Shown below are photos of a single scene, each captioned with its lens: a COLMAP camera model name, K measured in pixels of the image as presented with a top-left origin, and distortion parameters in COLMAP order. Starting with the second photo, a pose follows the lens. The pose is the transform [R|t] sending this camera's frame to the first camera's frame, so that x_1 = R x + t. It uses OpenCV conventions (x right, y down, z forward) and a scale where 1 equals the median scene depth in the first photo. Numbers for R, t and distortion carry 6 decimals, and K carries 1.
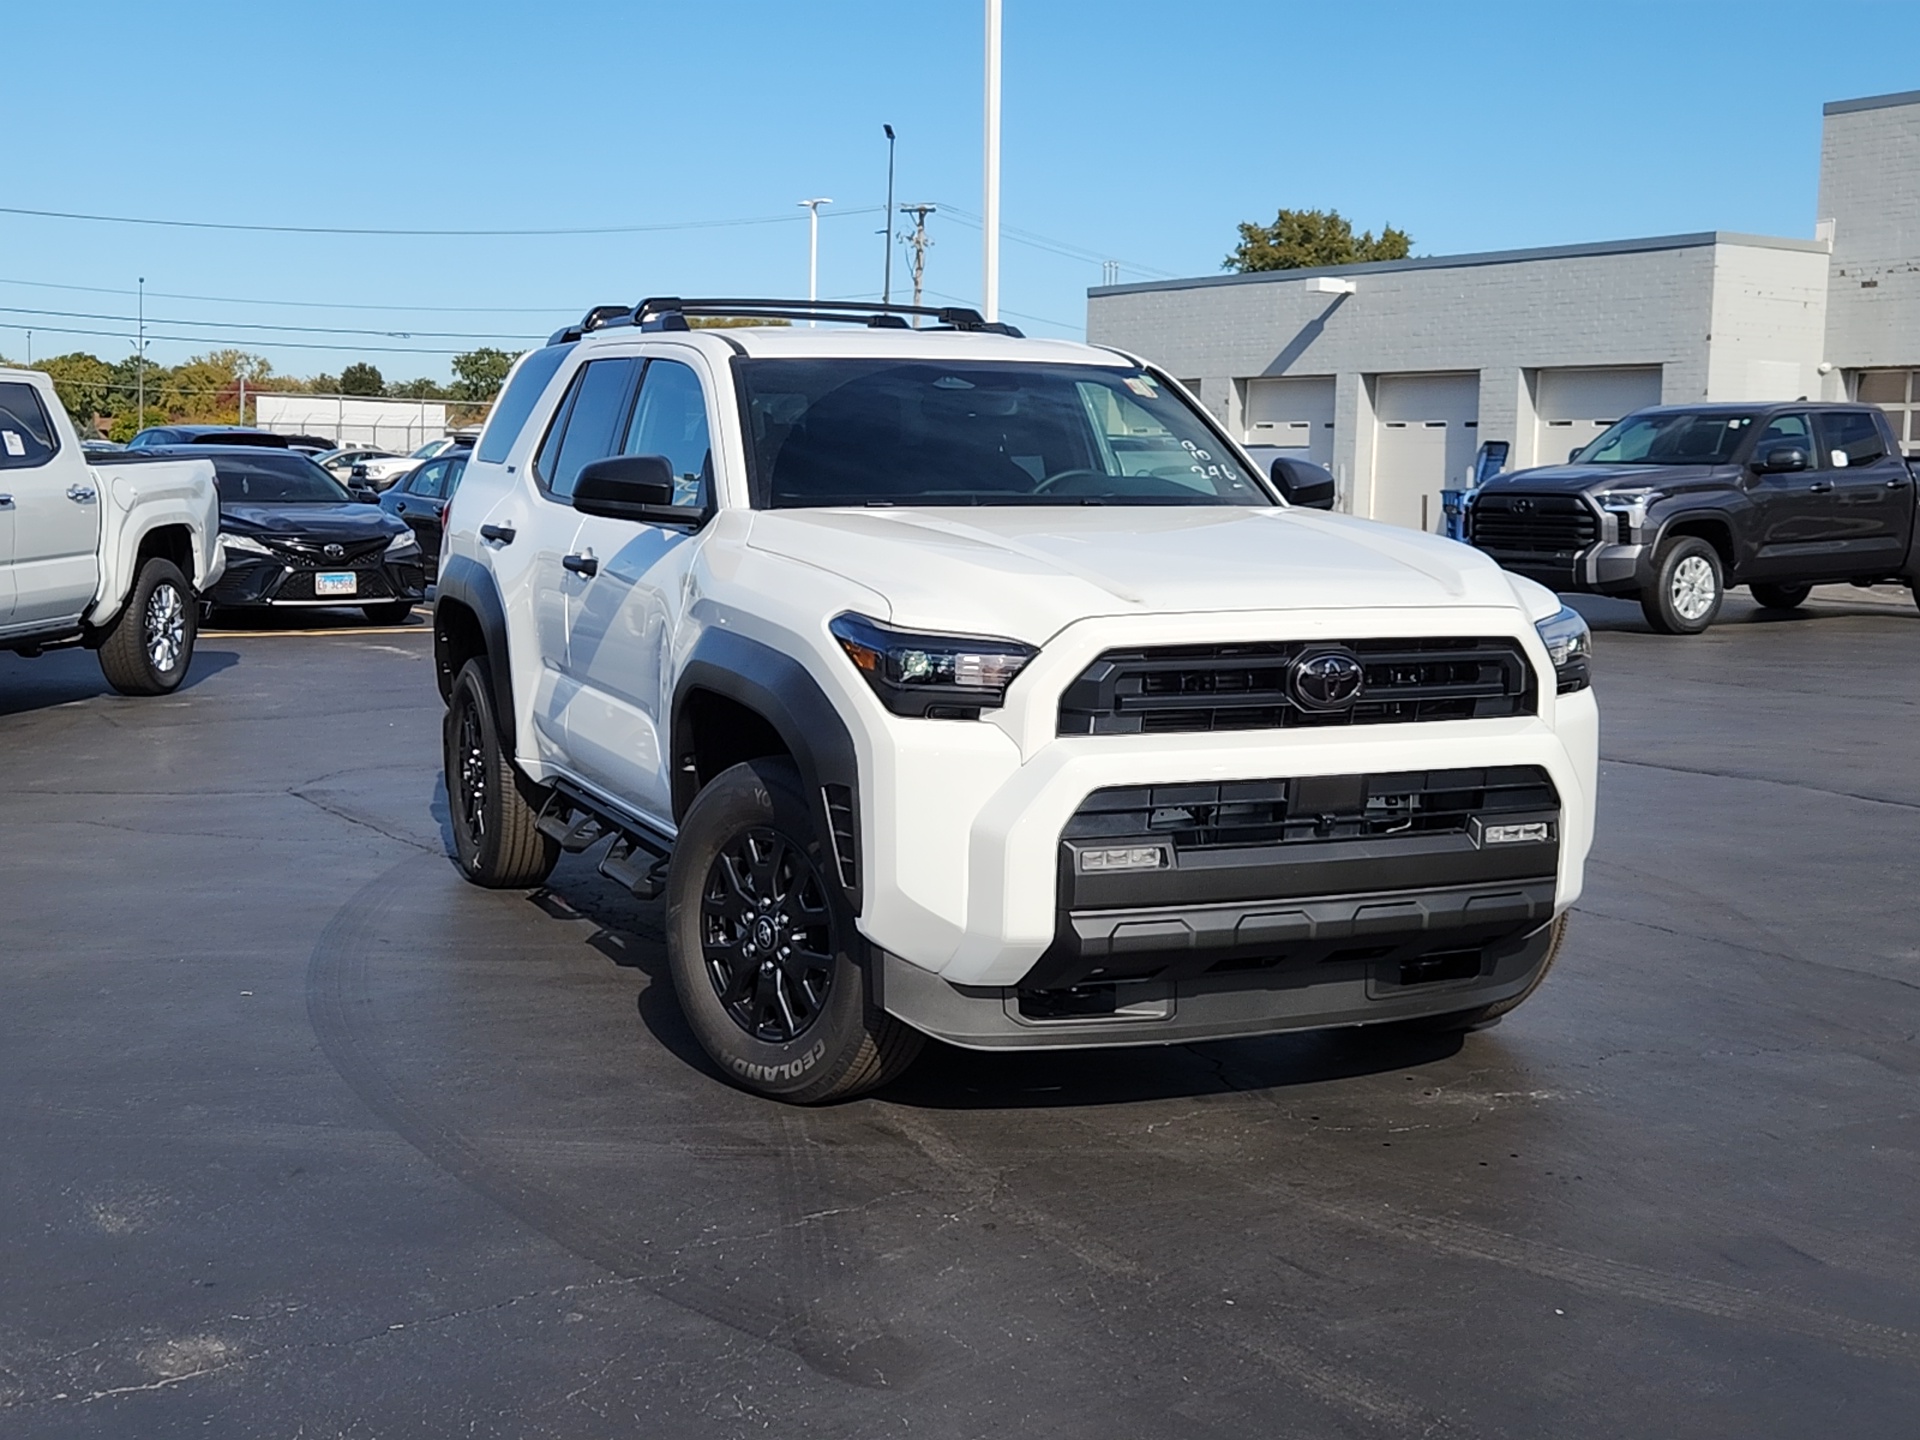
lens RADIAL K [[2390.3, 0, 1006.7], [0, 2390.3, 756.5], [0, 0, 1]] dist [0.096870, -0.041766]
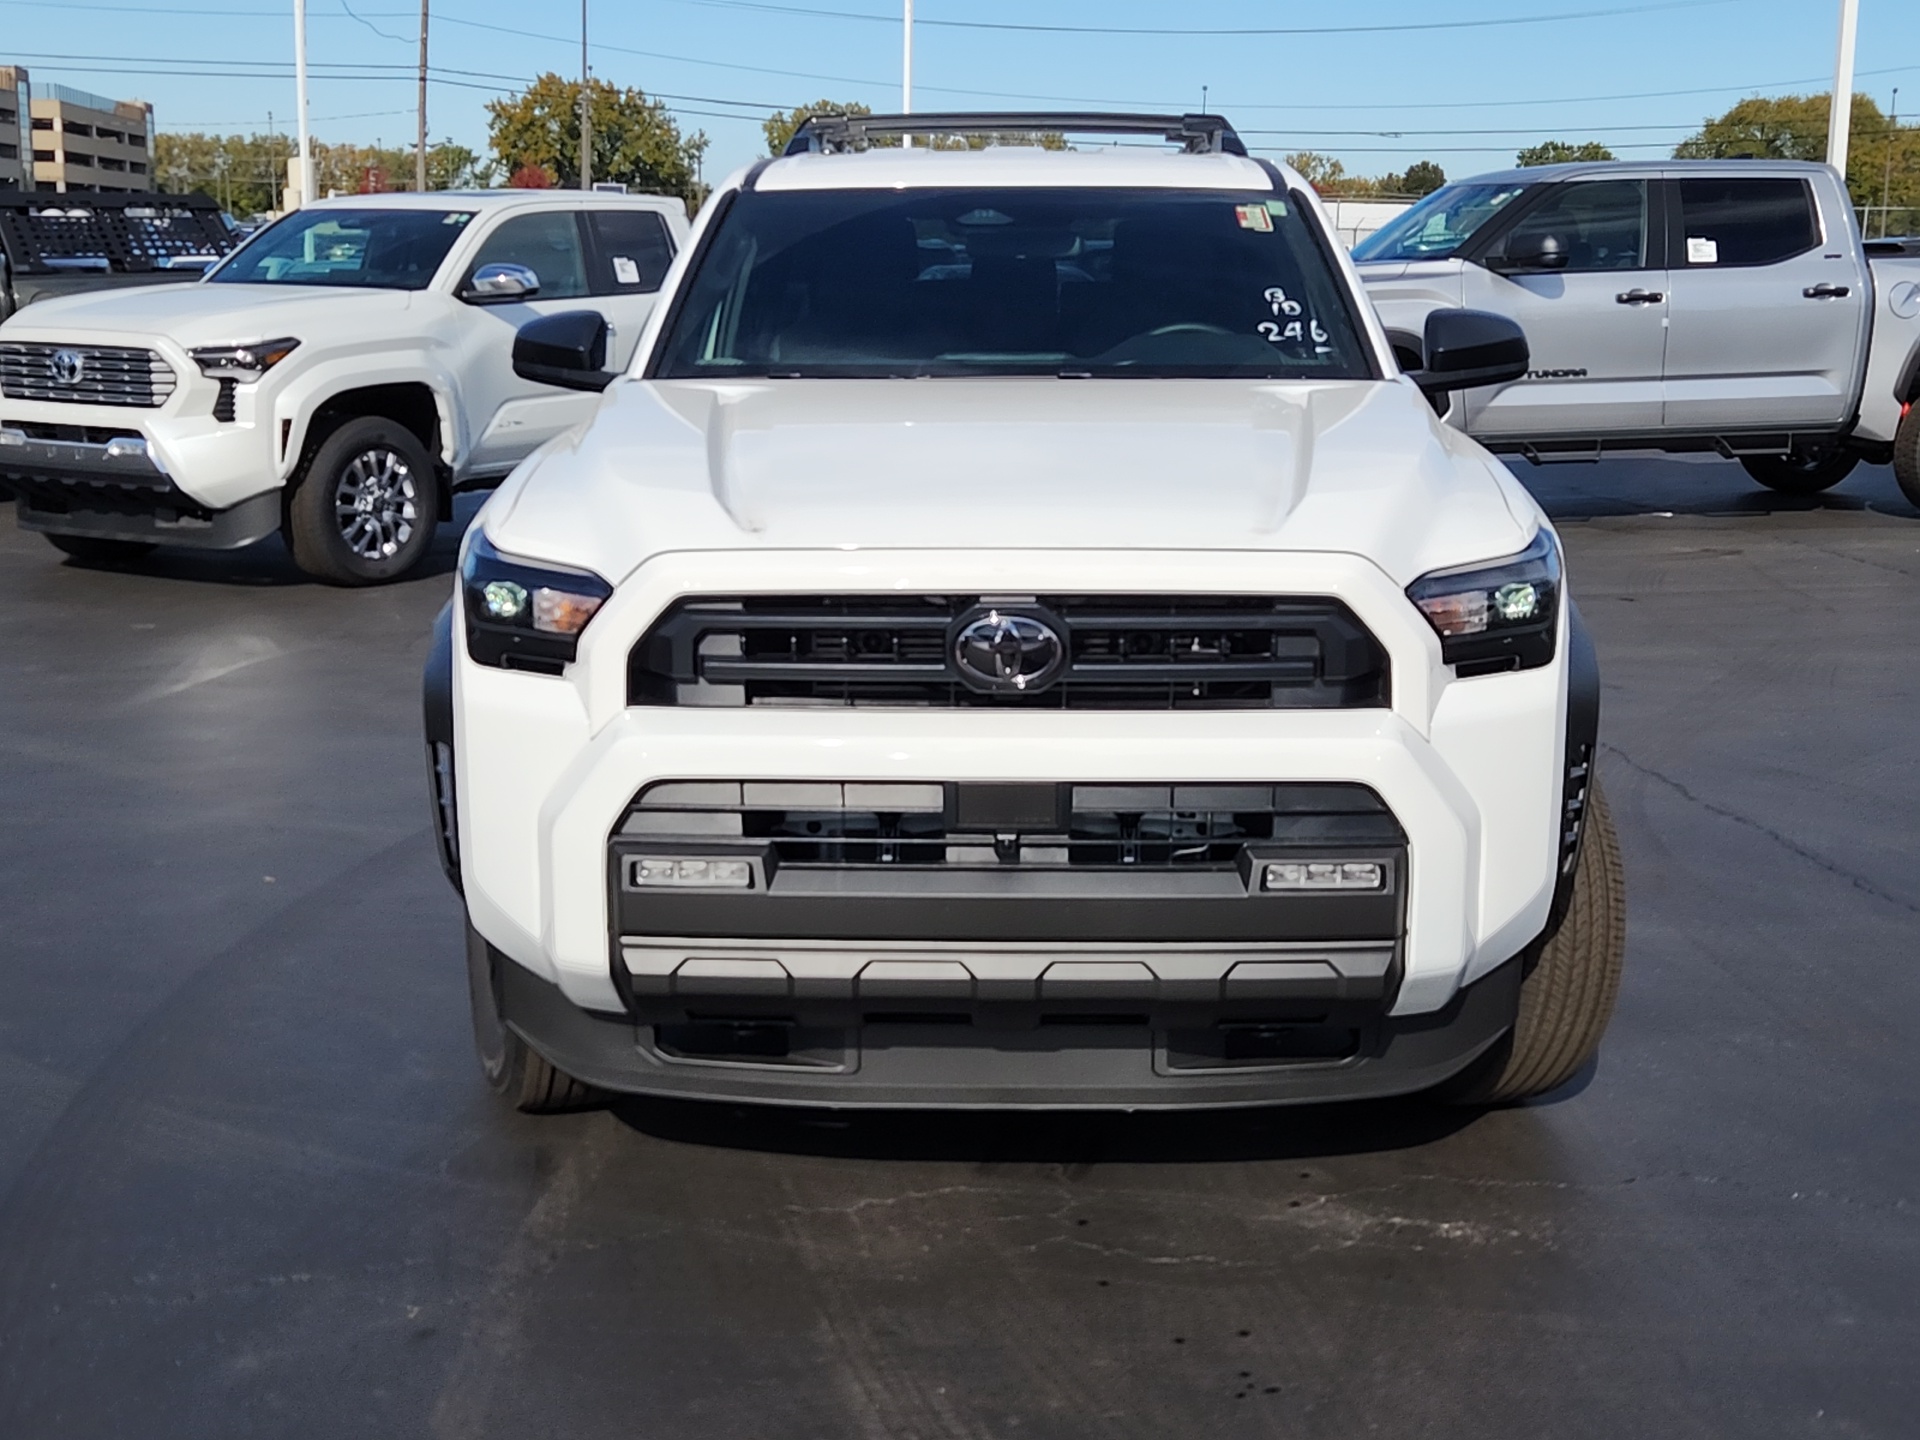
lens RADIAL K [[2390.3, 0, 1006.7], [0, 2390.3, 756.5], [0, 0, 1]] dist [0.096870, -0.041766]
pose [[0.909832, 0.080224, -0.407149, 0.411598], [-0.046883, 0.994725, 0.091232, -0.062736], [0.412320, -0.063918, 0.908794, 0.328809]]
